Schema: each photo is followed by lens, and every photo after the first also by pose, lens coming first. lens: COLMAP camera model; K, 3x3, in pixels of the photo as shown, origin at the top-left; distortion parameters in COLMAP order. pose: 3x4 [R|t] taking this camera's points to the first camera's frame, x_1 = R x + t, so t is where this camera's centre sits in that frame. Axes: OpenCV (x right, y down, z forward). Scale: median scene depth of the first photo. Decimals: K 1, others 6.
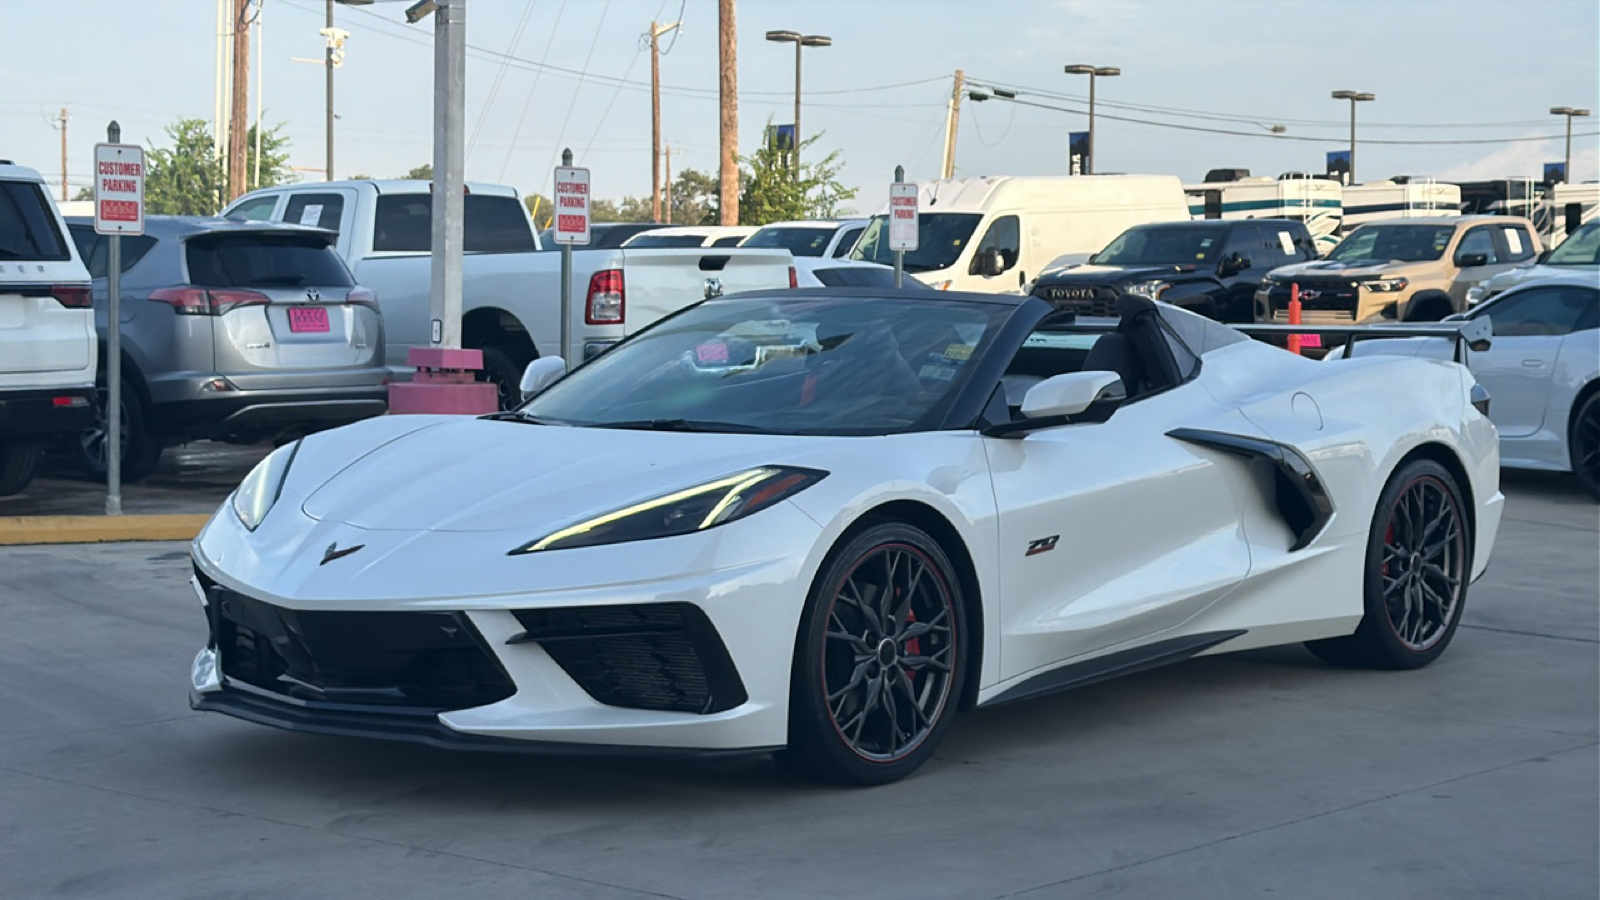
lens RADIAL K [[2734.2, 0, 813.9], [0, 2734.2, 451.0], [0, 0, 1]] dist [0.175173, -0.096294]
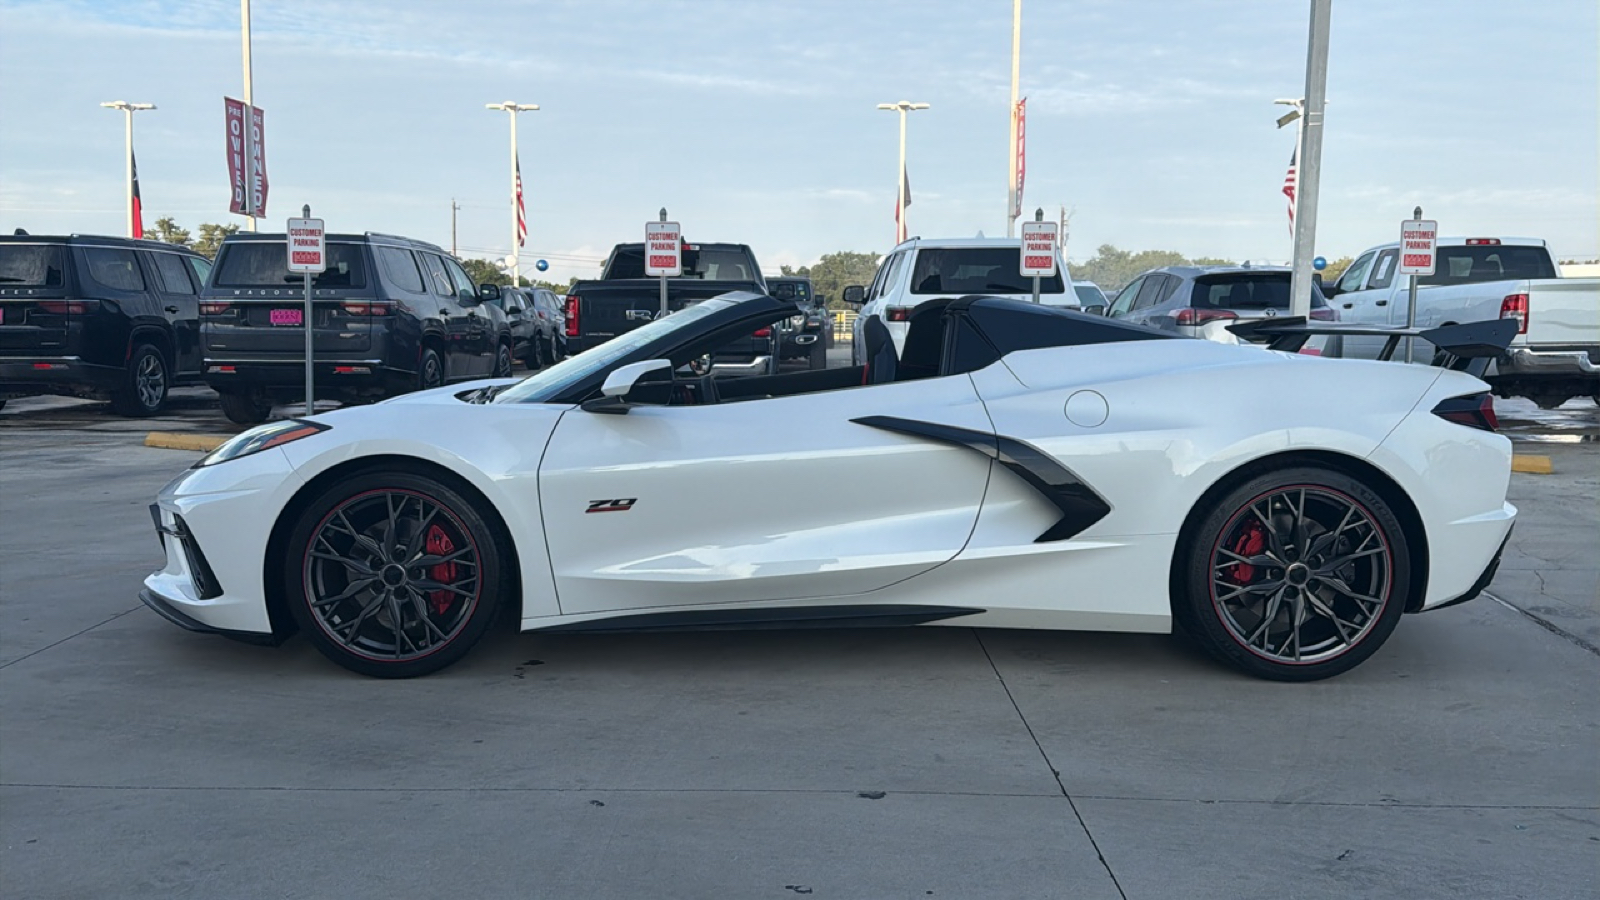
lens RADIAL K [[1381.9, 0, 800.0], [0, 1381.9, 450.0], [0, 0, 1]] dist [0.037440, -0.000845]
pose [[0.639285, 0.072640, -0.765531, 0.480526], [-0.046795, 0.997358, 0.055560, -0.021404], [0.767544, 0.000304, 0.640996, 0.562476]]
